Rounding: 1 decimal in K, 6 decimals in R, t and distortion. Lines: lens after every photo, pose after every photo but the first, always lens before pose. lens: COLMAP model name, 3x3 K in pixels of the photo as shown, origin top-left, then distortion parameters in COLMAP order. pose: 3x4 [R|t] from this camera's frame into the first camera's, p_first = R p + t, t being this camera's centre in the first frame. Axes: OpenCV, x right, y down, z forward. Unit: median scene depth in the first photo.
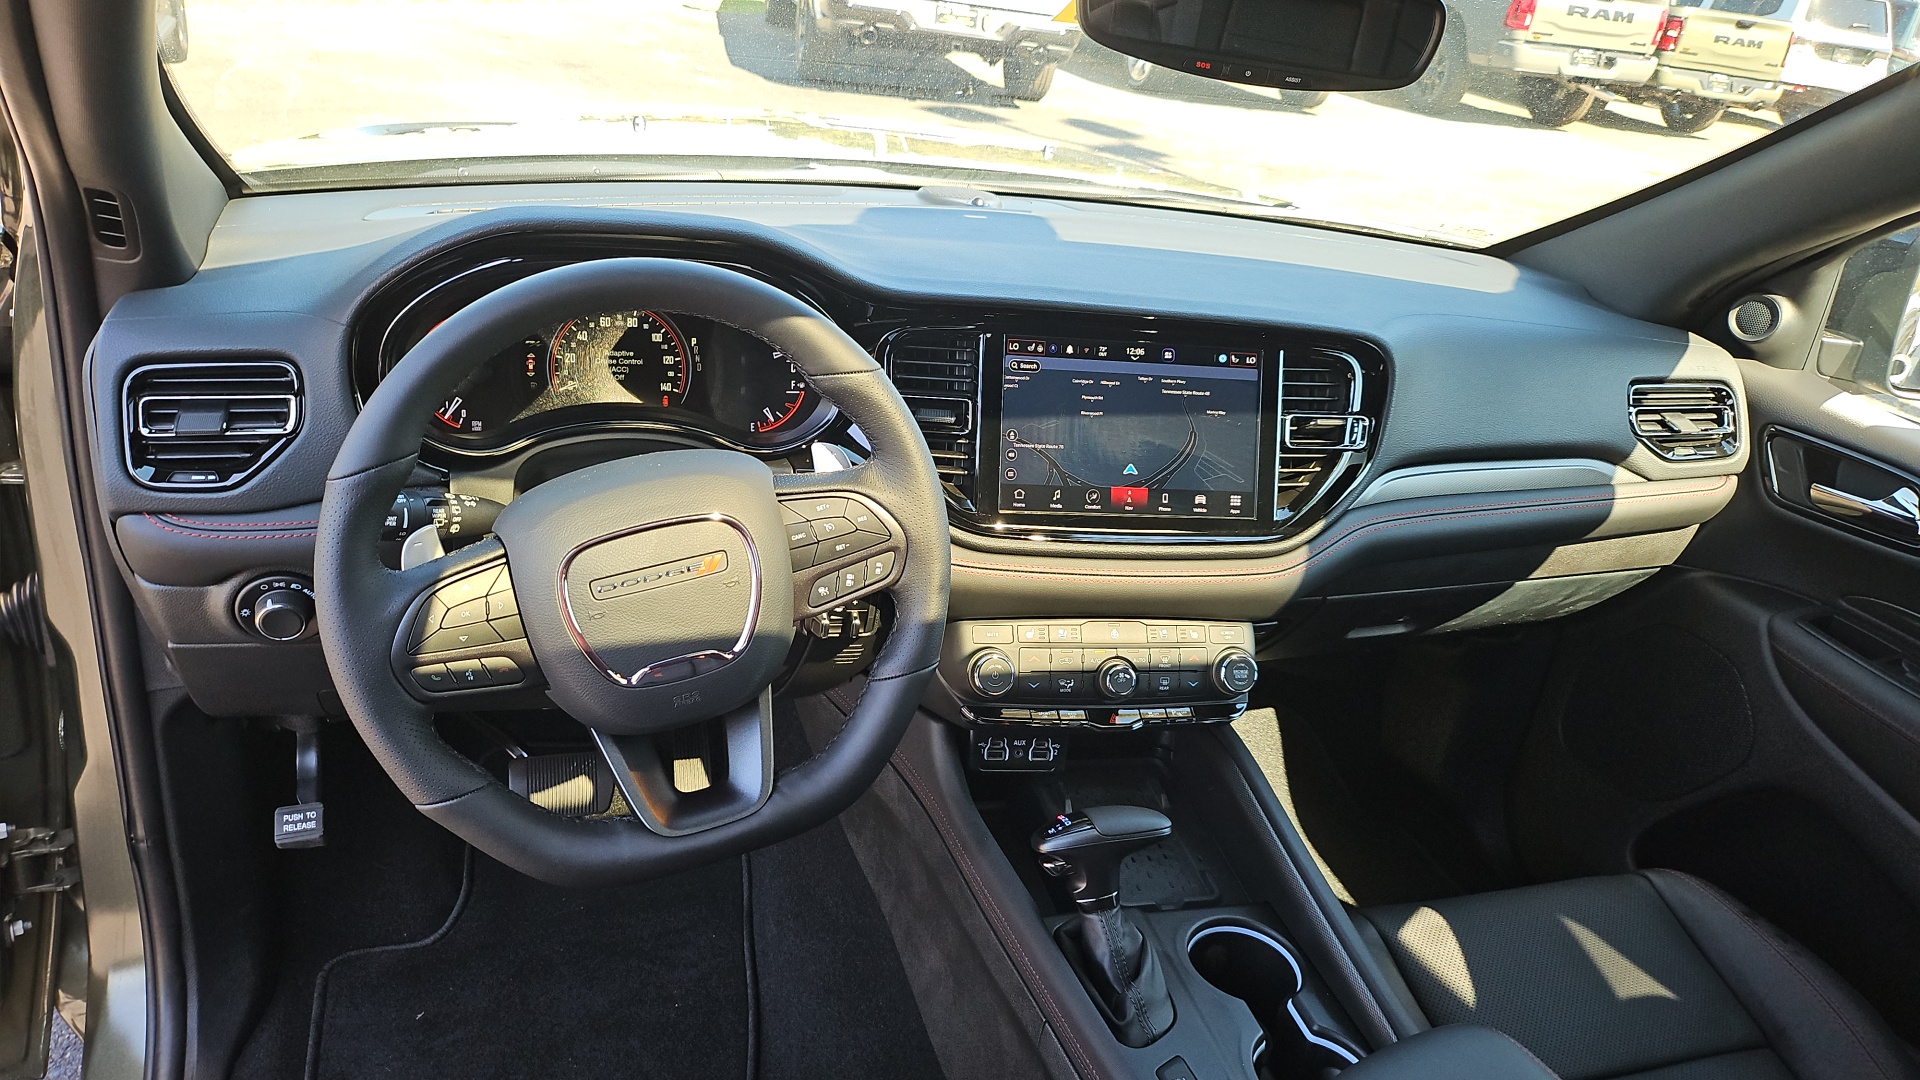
lens RADIAL K [[1344.3, 0, 936.2], [0, 1344.3, 543.1], [0, 0, 1]] dist [0.005104, 0.000650]
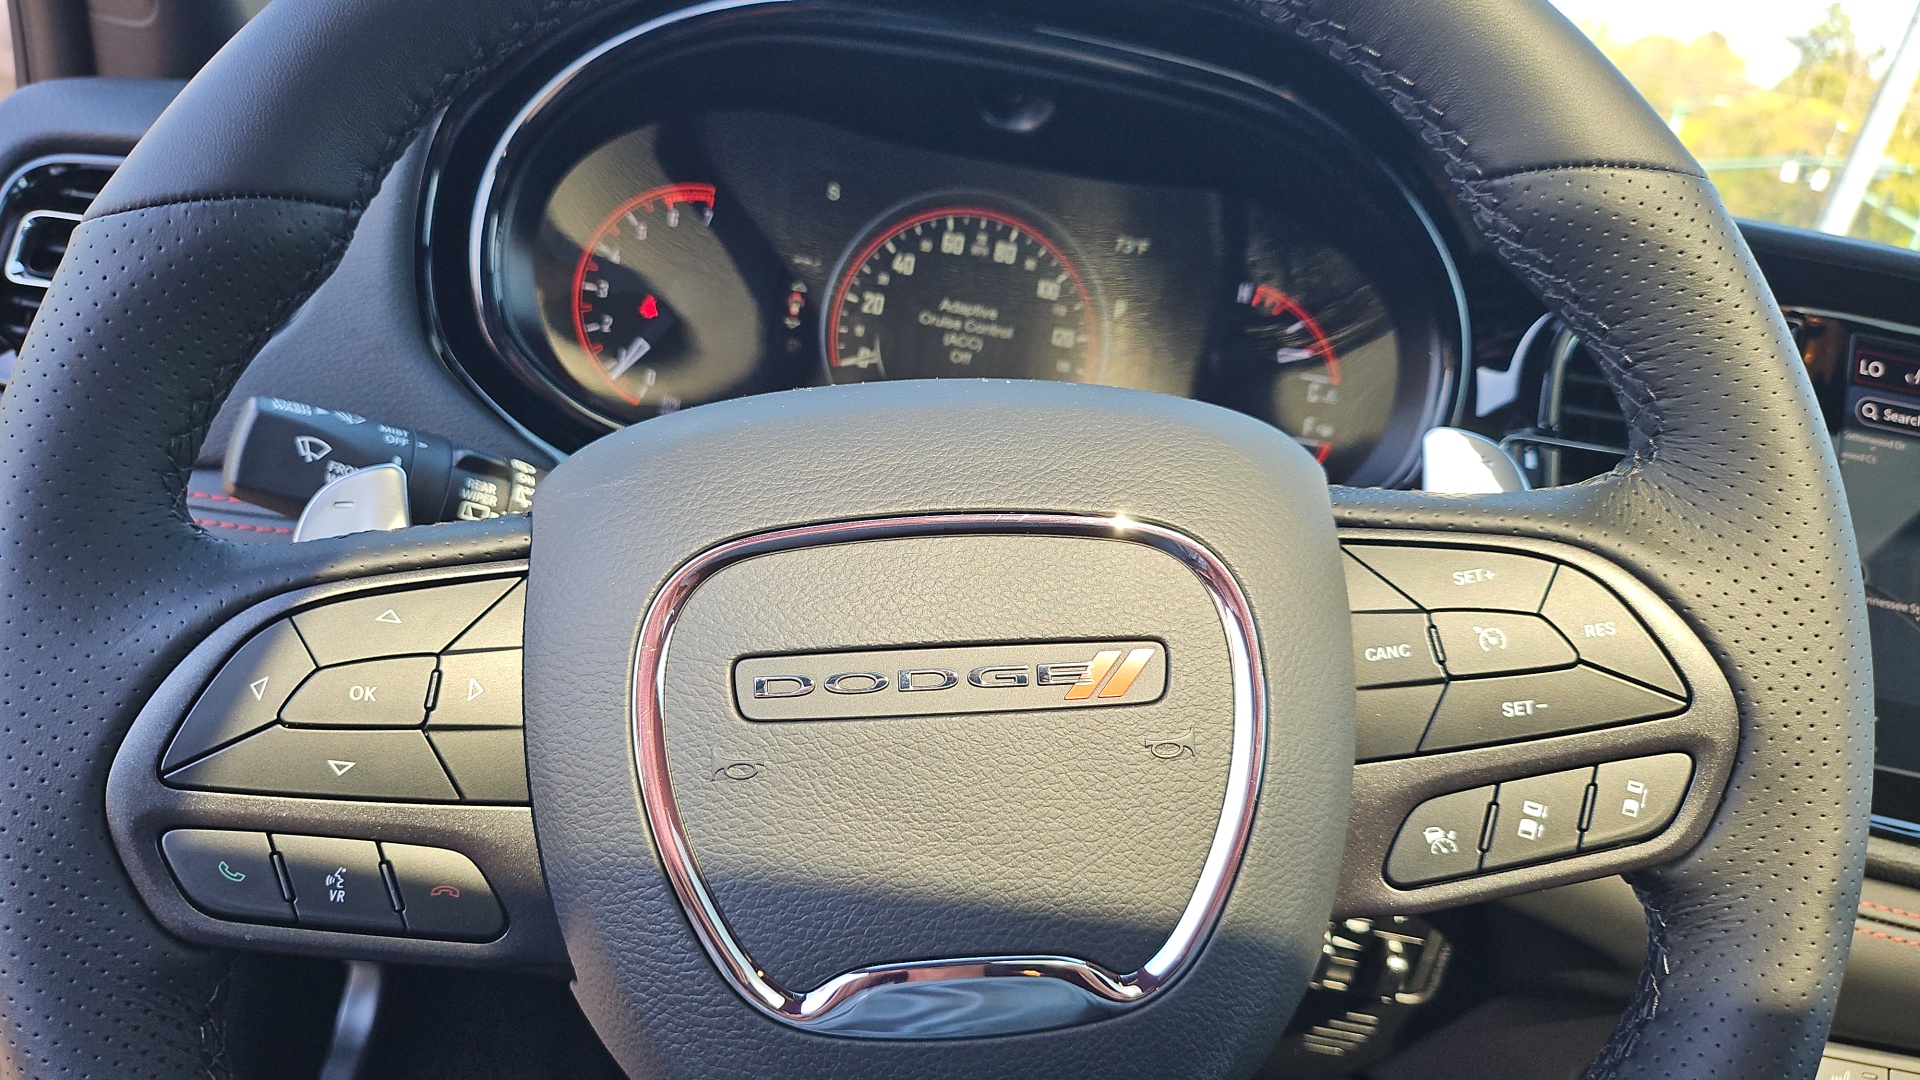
lens RADIAL K [[1344.3, 0, 936.2], [0, 1344.3, 543.1], [0, 0, 1]] dist [0.005104, 0.000650]
pose [[0.953328, 0.115111, -0.279131, -0.103515], [-0.177258, 0.961766, -0.208773, 0.049432], [0.244427, 0.248507, 0.937283, 0.578777]]
